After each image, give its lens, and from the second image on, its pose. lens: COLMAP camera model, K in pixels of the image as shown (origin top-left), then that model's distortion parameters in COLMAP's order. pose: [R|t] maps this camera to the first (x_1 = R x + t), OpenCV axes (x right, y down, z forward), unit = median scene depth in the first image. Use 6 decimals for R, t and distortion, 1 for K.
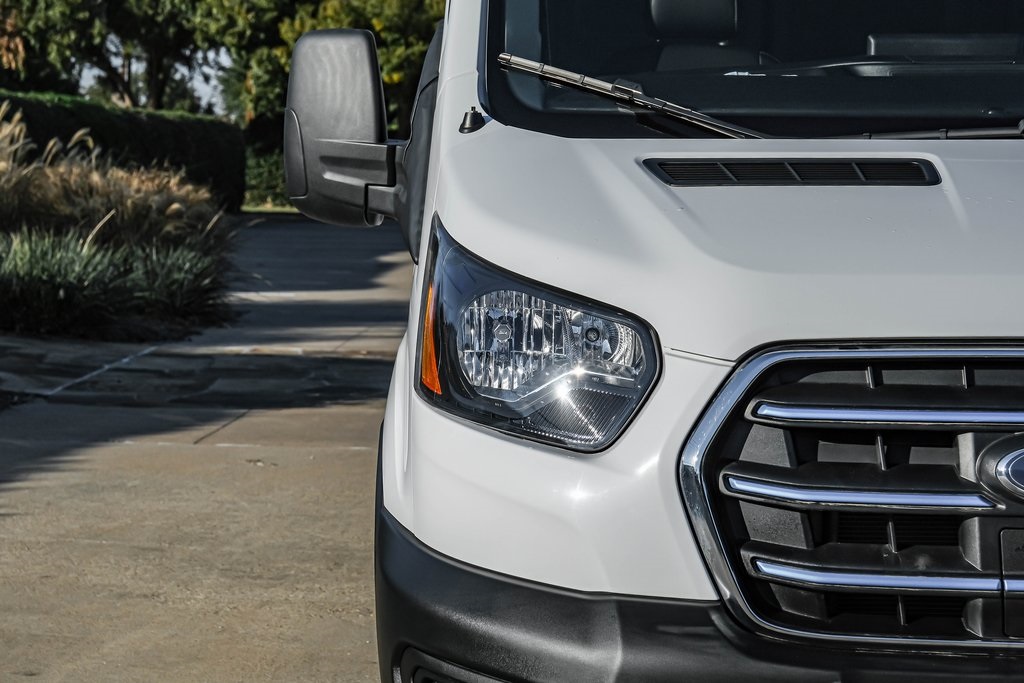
lens RADIAL K [[2225.0, 0, 512.0], [0, 2225.0, 341.5], [0, 0, 1]] dist [0.078018, 0.305045]
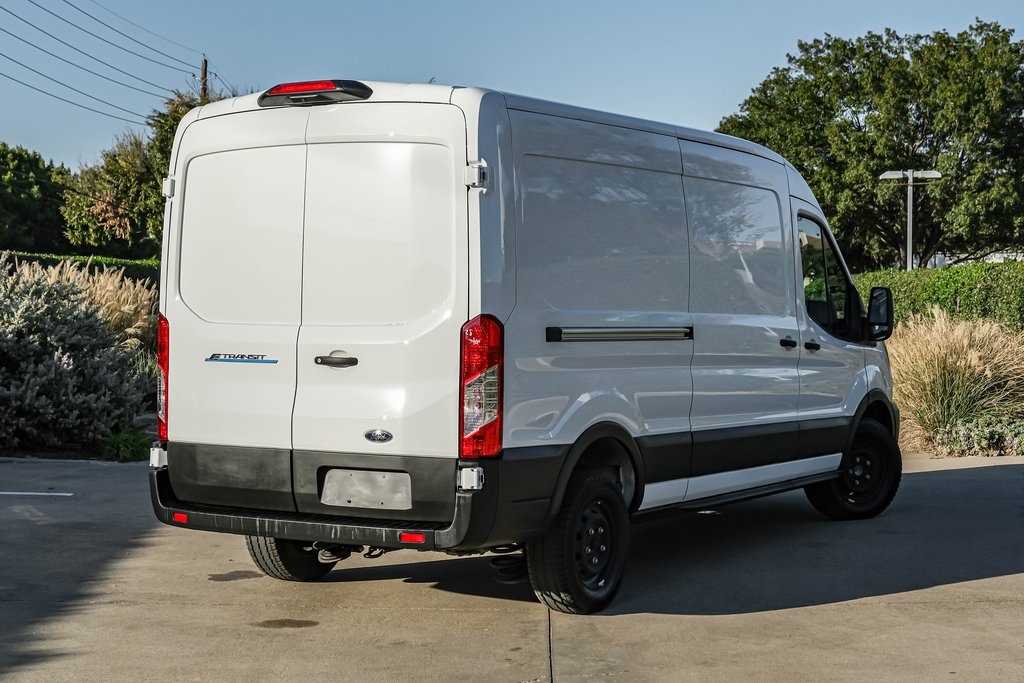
lens RADIAL K [[1596.7, 0, 523.0], [0, 1596.7, 379.0], [0, 0, 1]] dist [0.008410, 0.142335]
pose [[0.999303, -0.015507, 0.033970, 0.019602], [0.016311, 0.999590, -0.023516, 0.004316], [-0.033591, 0.024054, 0.999146, -0.240100]]
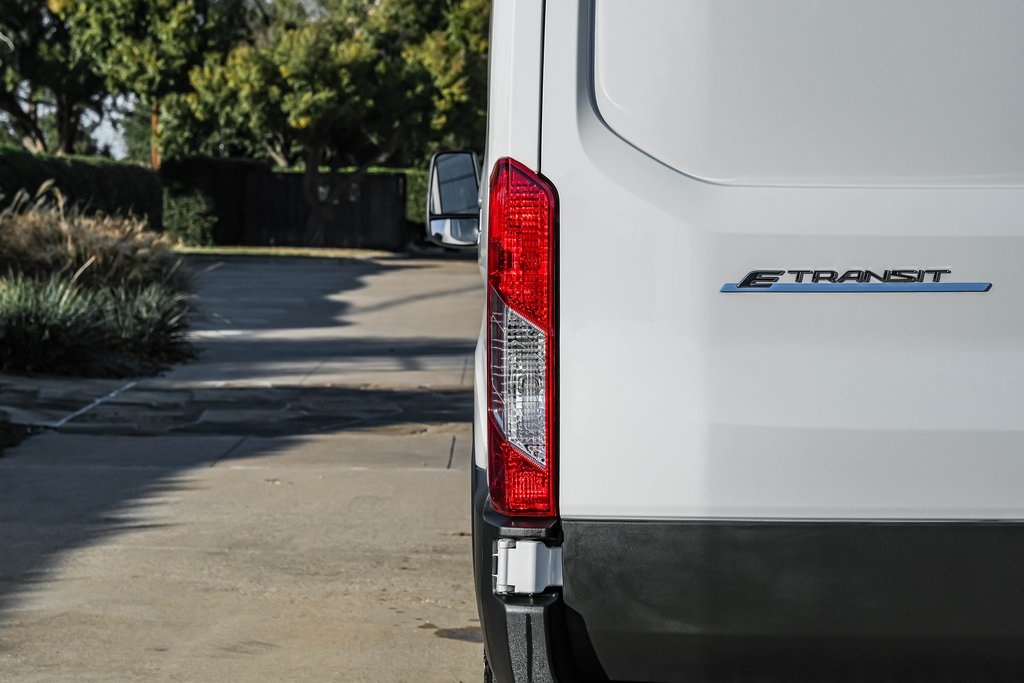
lens RADIAL K [[2173.8, 0, 512.0], [0, 2173.8, 341.5], [0, 0, 1]] dist [0.120310, 0.247881]
pose [[0.998608, -0.010696, 0.051652, -0.027062], [0.011482, 0.999823, -0.014937, 0.000470], [-0.051483, 0.015510, 0.998553, -0.062507]]
